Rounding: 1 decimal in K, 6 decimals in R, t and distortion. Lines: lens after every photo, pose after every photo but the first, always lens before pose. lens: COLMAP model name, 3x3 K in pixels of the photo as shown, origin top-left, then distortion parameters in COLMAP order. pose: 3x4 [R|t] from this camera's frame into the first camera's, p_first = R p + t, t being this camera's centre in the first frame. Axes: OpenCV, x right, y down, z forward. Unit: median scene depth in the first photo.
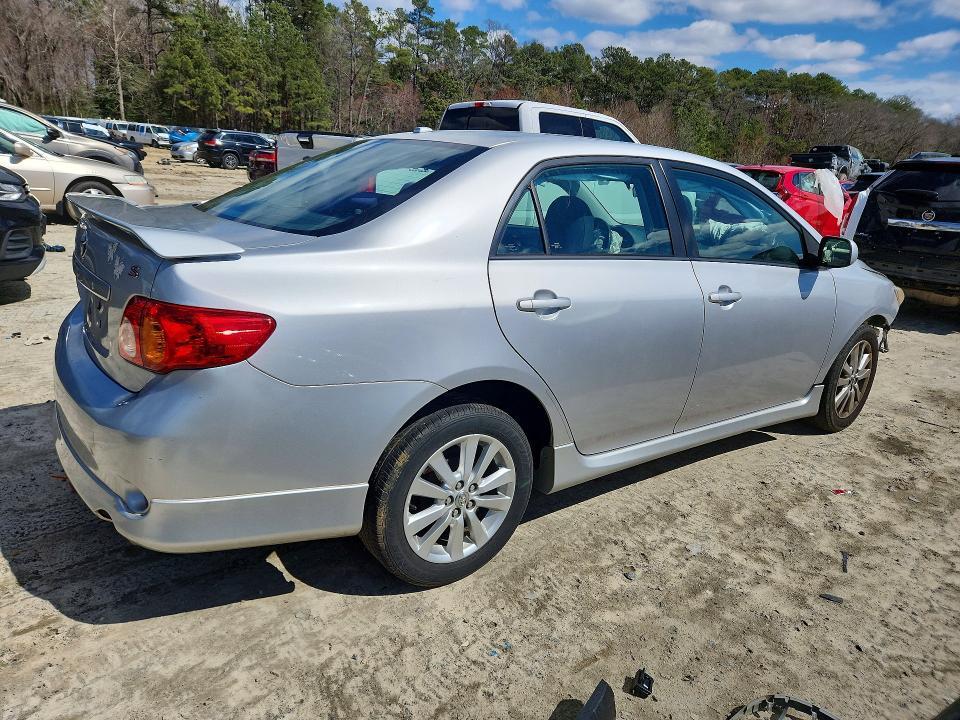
lens RADIAL K [[716.3, 0, 479.4], [0, 716.3, 359.7], [0, 0, 1]] dist [0.003119, 0.003013]
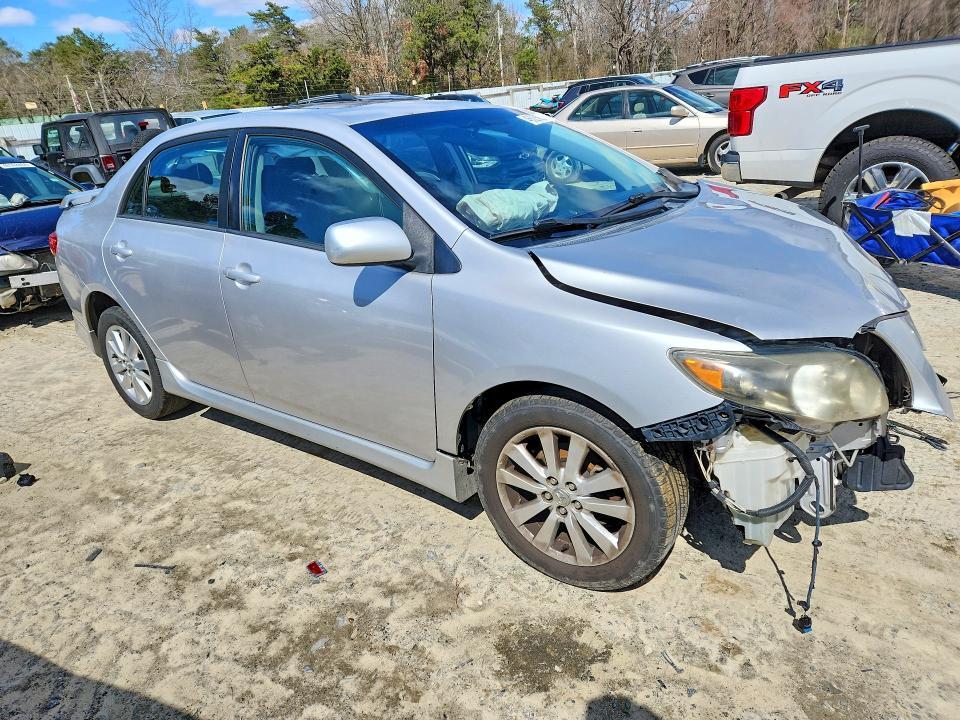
lens RADIAL K [[716.3, 0, 479.7], [0, 716.3, 359.6], [0, 0, 1]] dist [0.003119, 0.003013]
pose [[0.192066, 0.236256, -0.952520, 1.545555], [-0.149809, 0.966273, 0.209460, -0.263169], [0.969880, 0.102466, 0.220981, 1.279518]]
